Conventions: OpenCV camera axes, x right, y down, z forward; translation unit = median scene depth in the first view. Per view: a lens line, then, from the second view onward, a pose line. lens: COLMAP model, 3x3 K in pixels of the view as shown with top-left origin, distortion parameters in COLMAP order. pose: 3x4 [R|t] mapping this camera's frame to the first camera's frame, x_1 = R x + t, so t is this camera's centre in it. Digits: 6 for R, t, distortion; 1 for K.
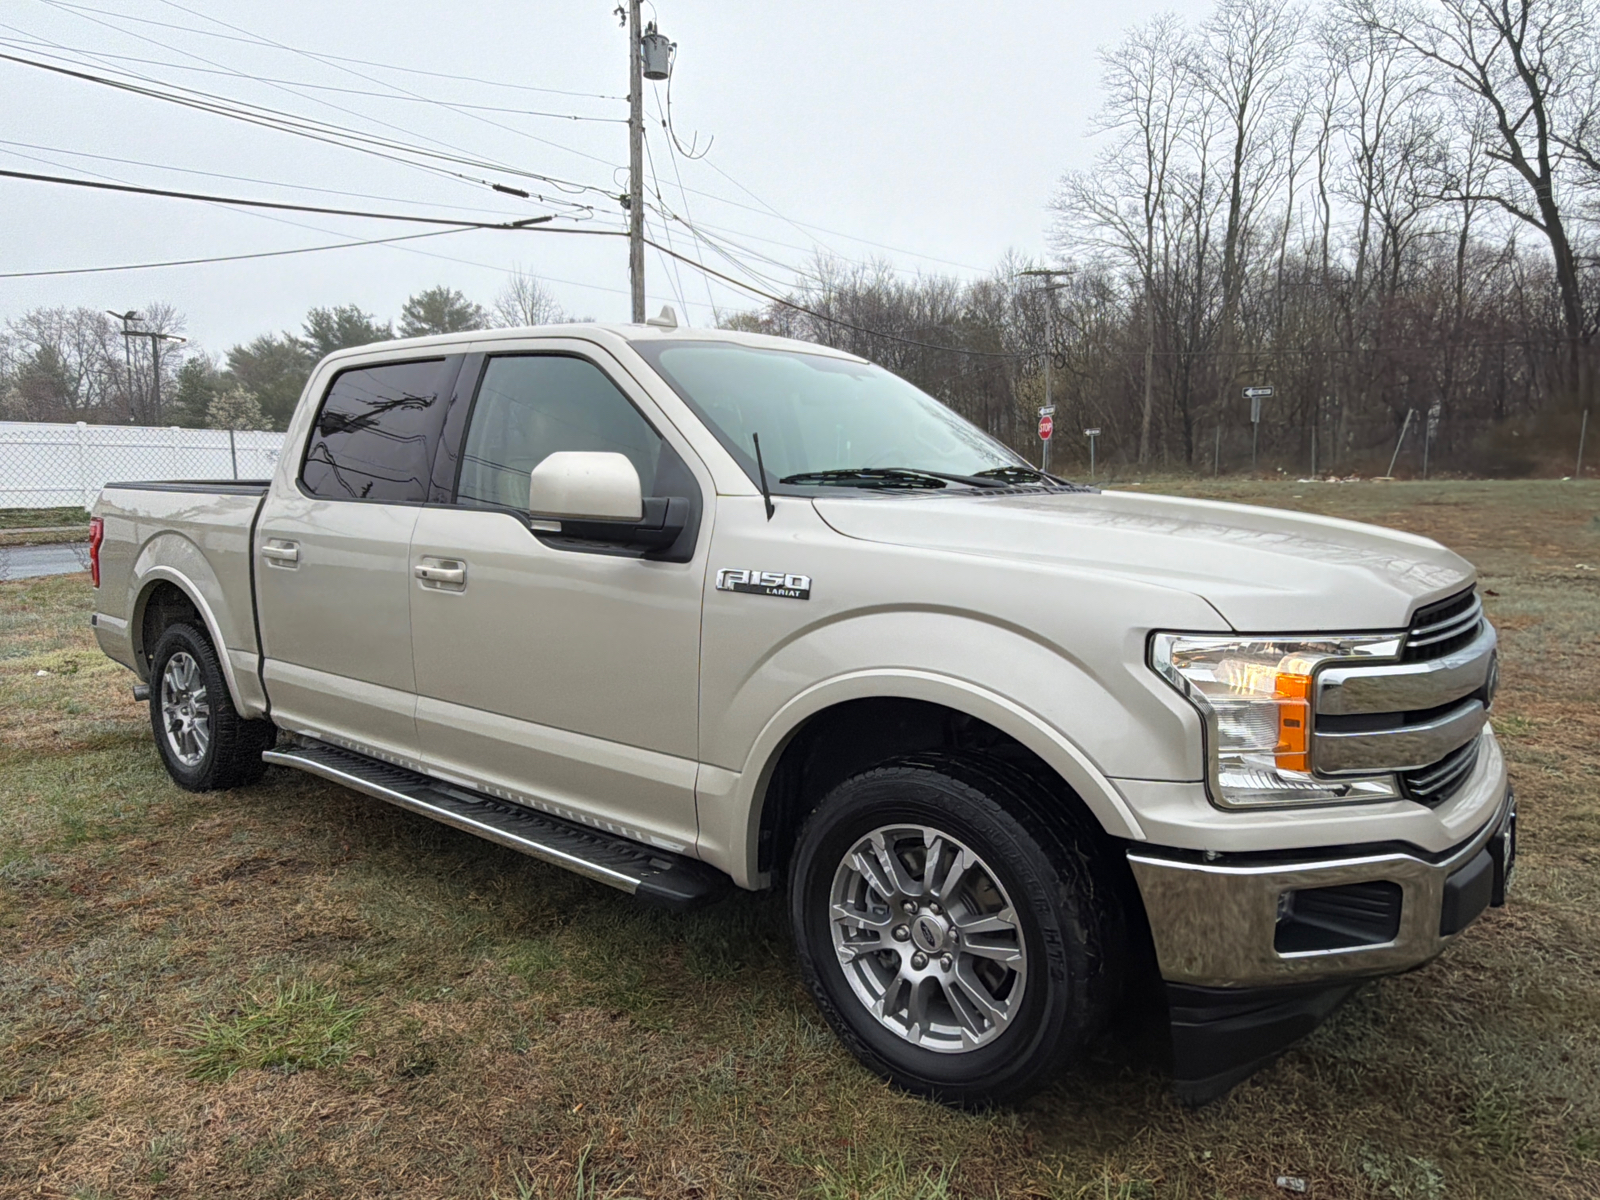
lens RADIAL K [[1050.4, 0, 800.0], [0, 1050.4, 600.0], [0, 0, 1]] dist [-0.001786, 0.002958]
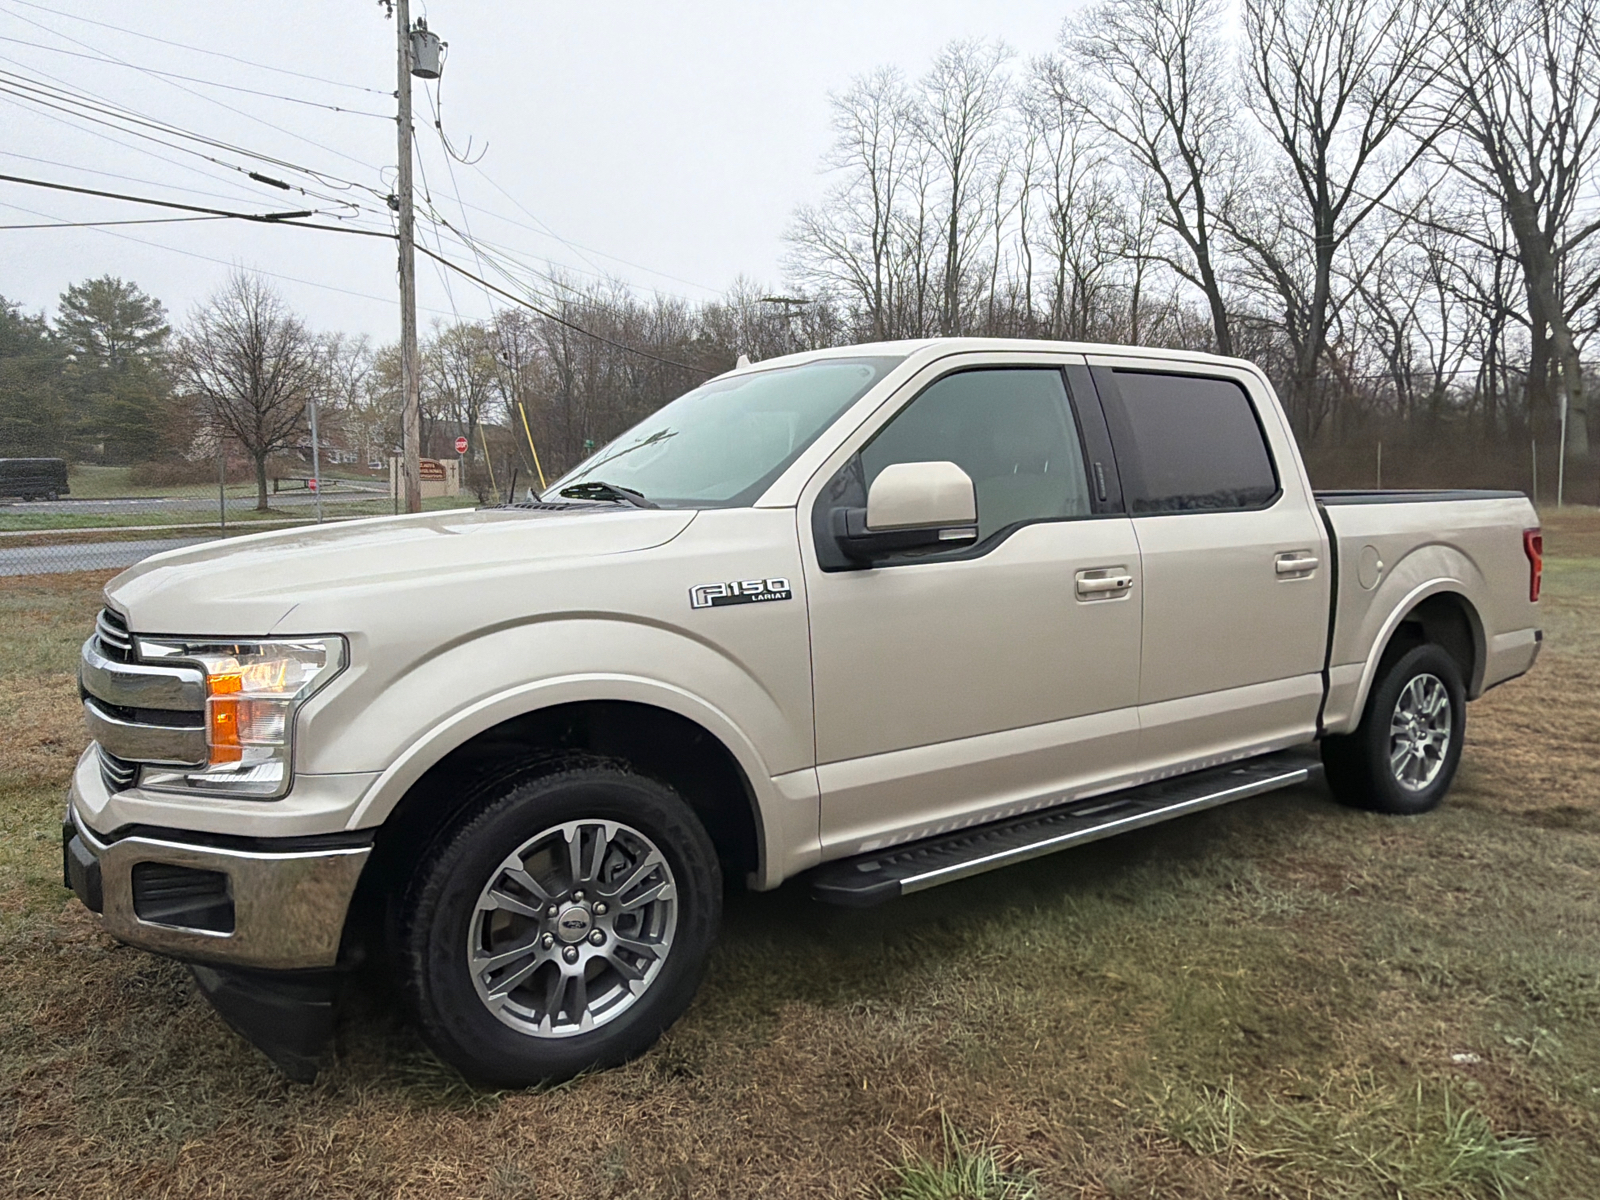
lens RADIAL K [[1047.8, 0, 800.0], [0, 1047.8, 600.0], [0, 0, 1]] dist [-0.000511, 0.003998]
pose [[0.966116, -0.015833, 0.257621, -0.022738], [0.020315, 0.999685, -0.014748, 0.000375], [-0.257306, 0.019482, 0.966134, -0.000576]]
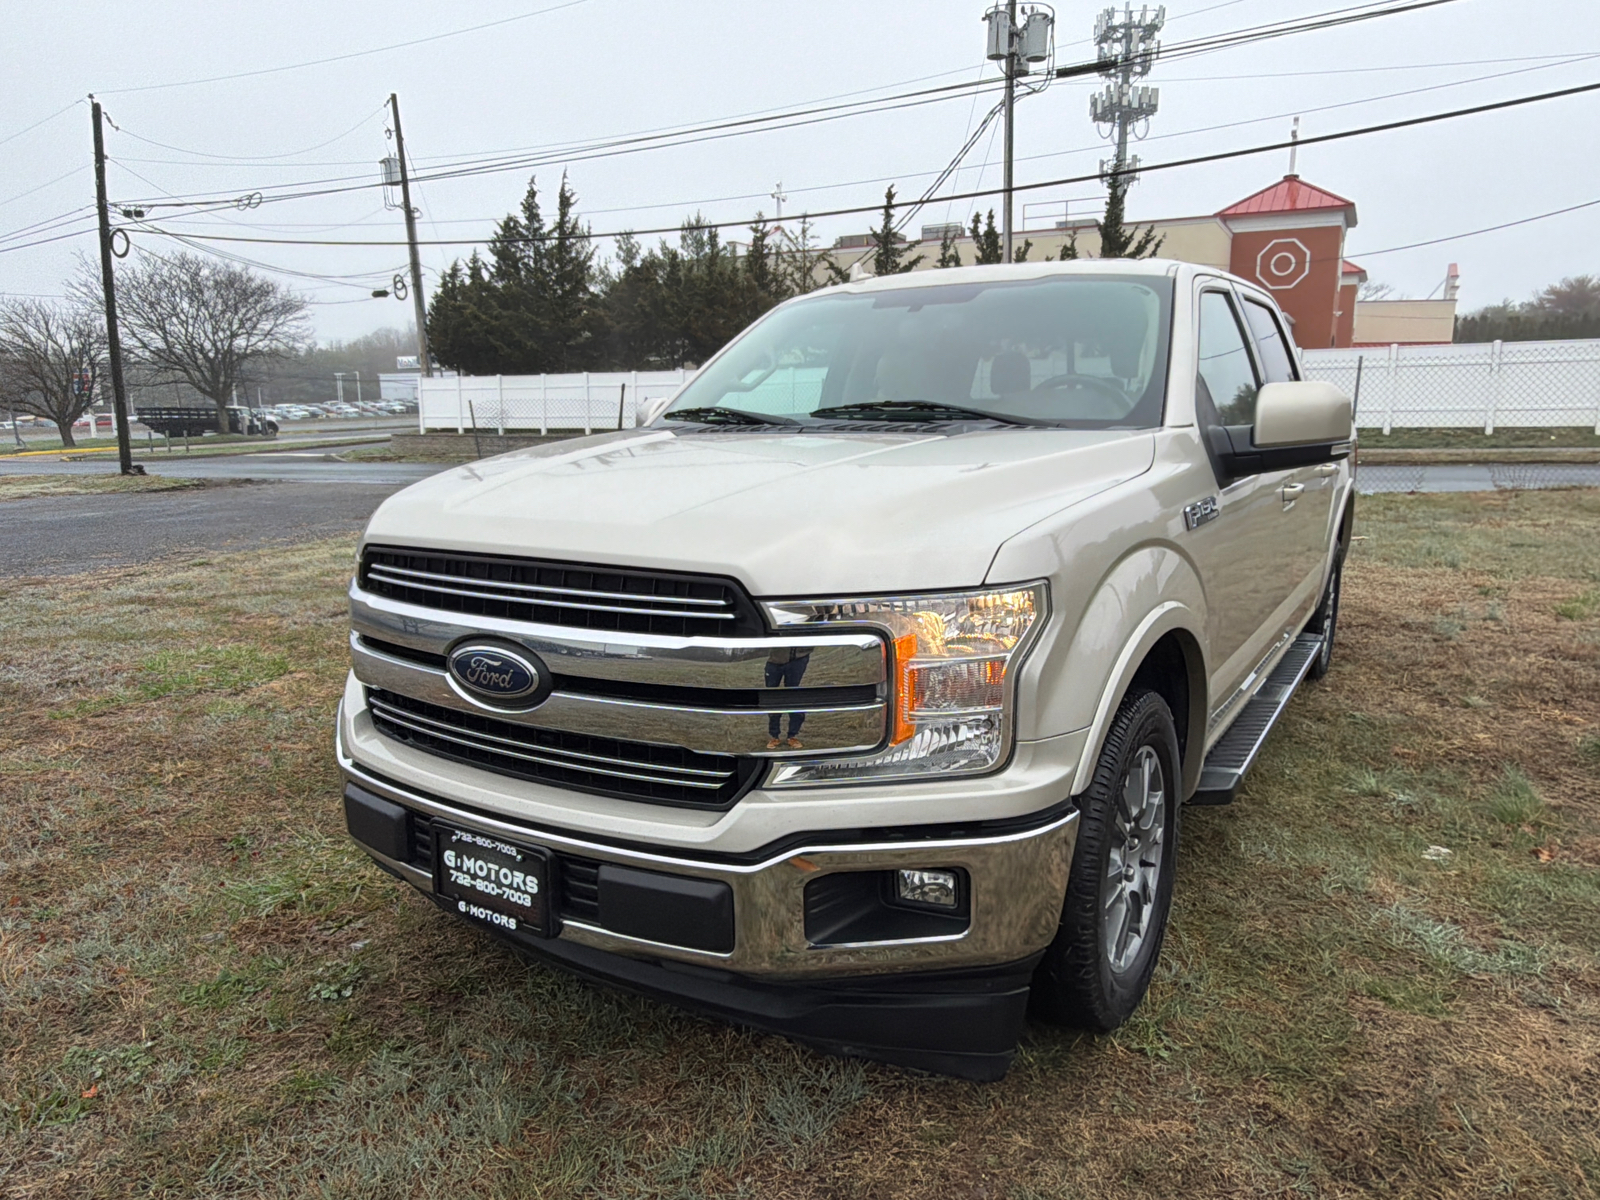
lens RADIAL K [[1050.4, 0, 800.0], [0, 1050.4, 600.0], [0, 0, 1]] dist [-0.001786, 0.002958]
pose [[0.098691, 0.179958, -0.978711, 0.066536], [-0.101689, 0.980188, 0.169975, -0.006453], [0.989909, 0.082749, 0.115036, 0.051340]]
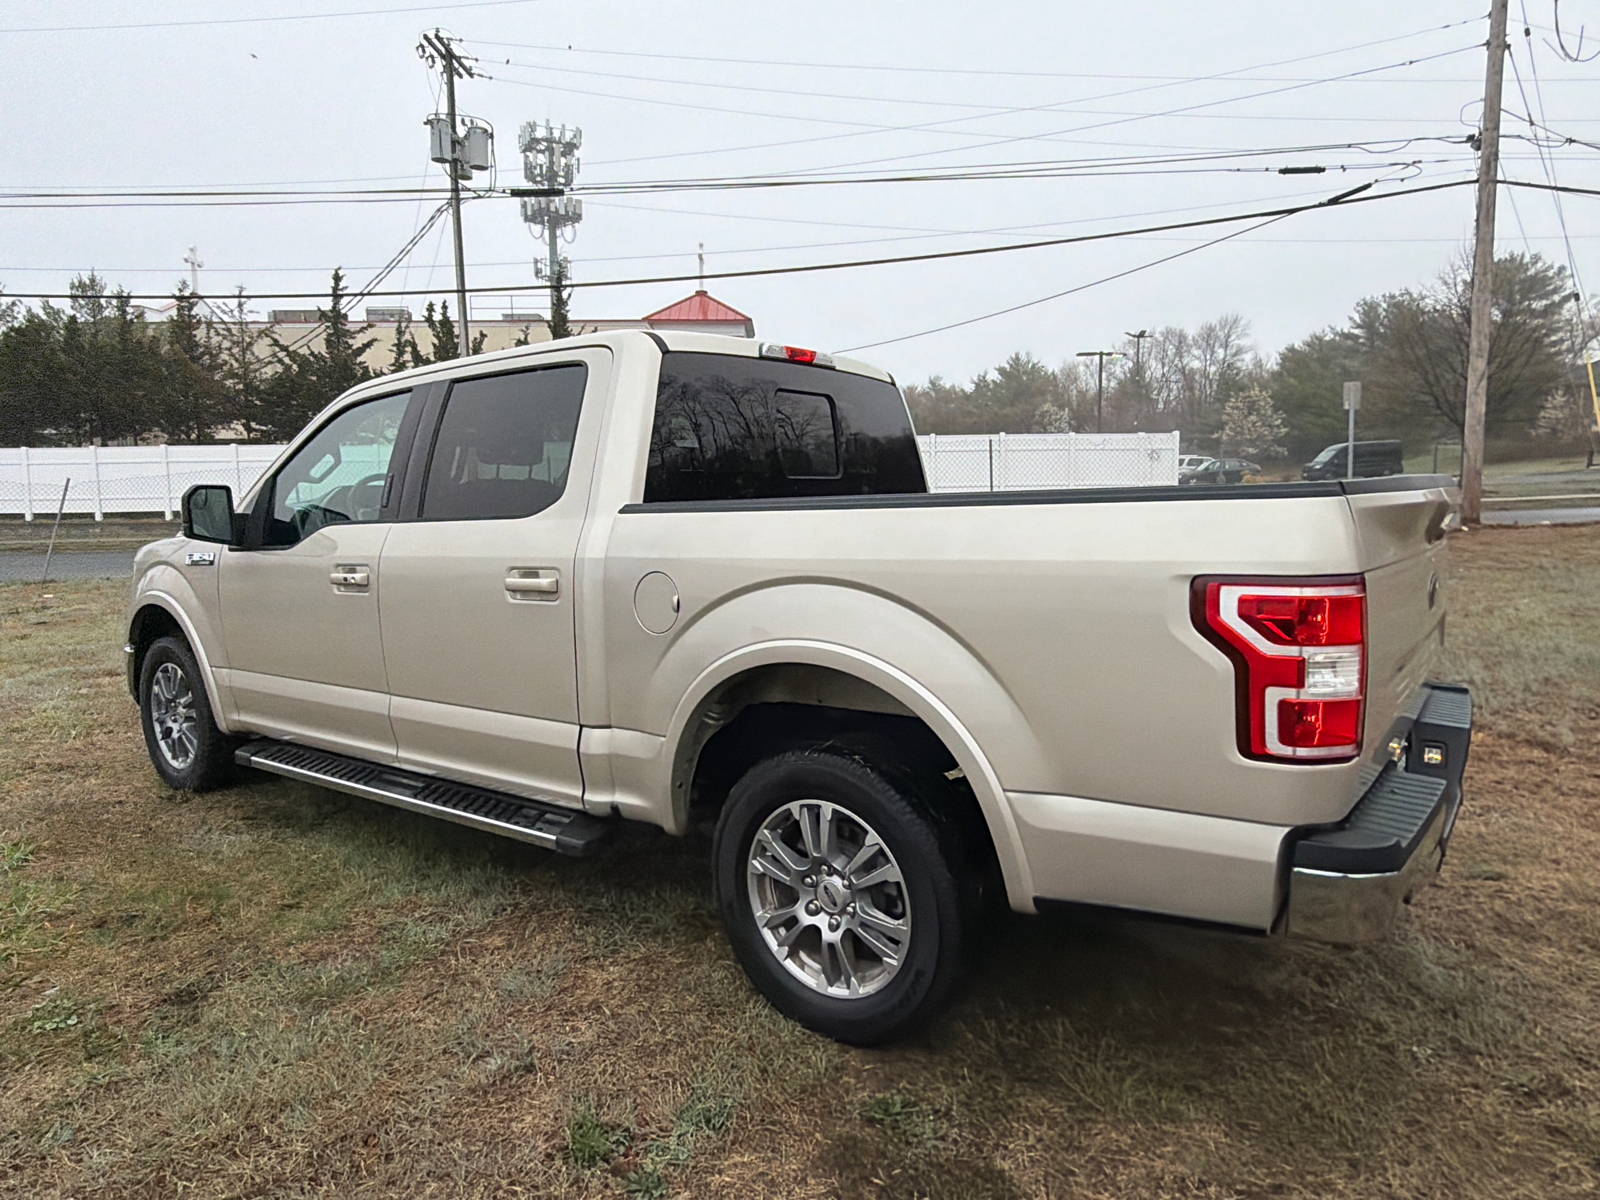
lens RADIAL K [[1019.7, 0, 800.0], [0, 1019.7, 600.0], [0, 0, 1]] dist [0.000103, 0.002579]
pose [[0.575723, 0.090329, -0.812640, 0.081741], [-0.080768, 0.995301, 0.053411, -0.005685], [0.813646, 0.034886, 0.580313, 0.037565]]
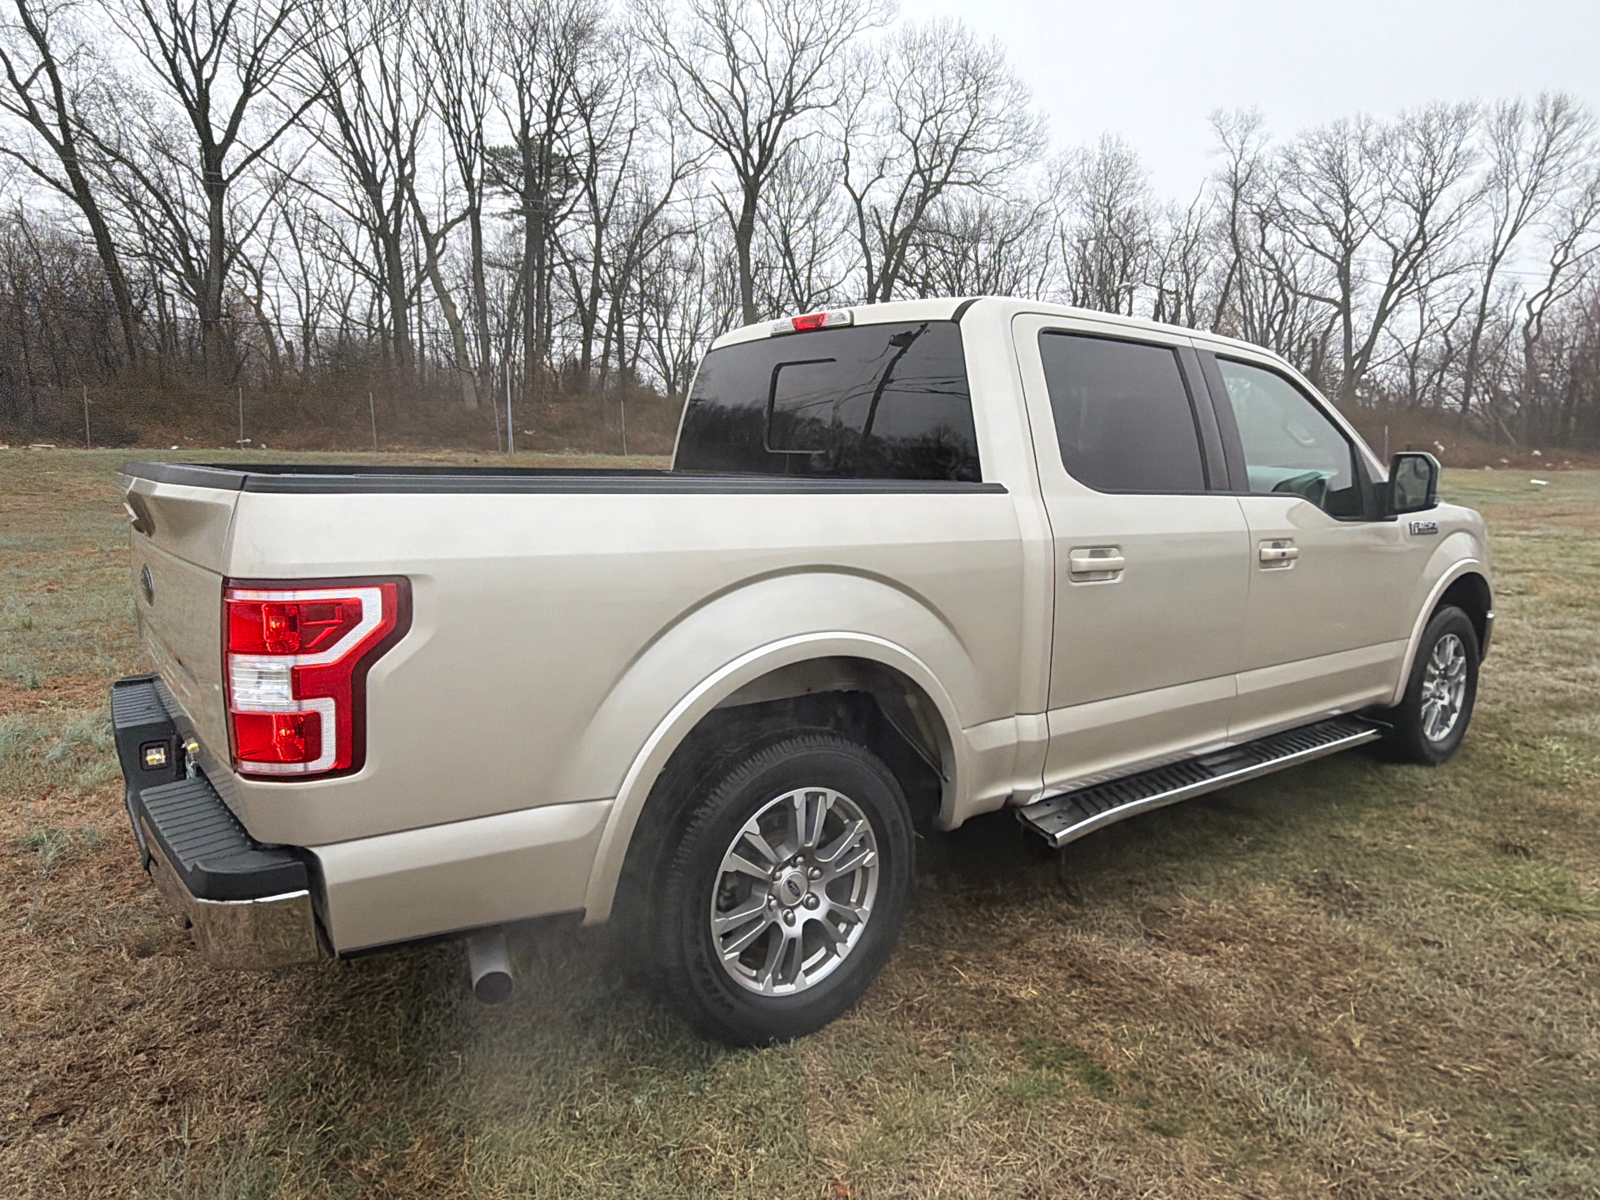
lens RADIAL K [[1019.7, 0, 800.0], [0, 1019.7, 600.0], [0, 0, 1]] dist [0.000103, 0.002579]
pose [[0.252527, -0.133409, 0.958349, -0.090572], [0.098344, 0.988859, 0.111742, -0.008856], [-0.962579, 0.066030, 0.262833, 0.071606]]
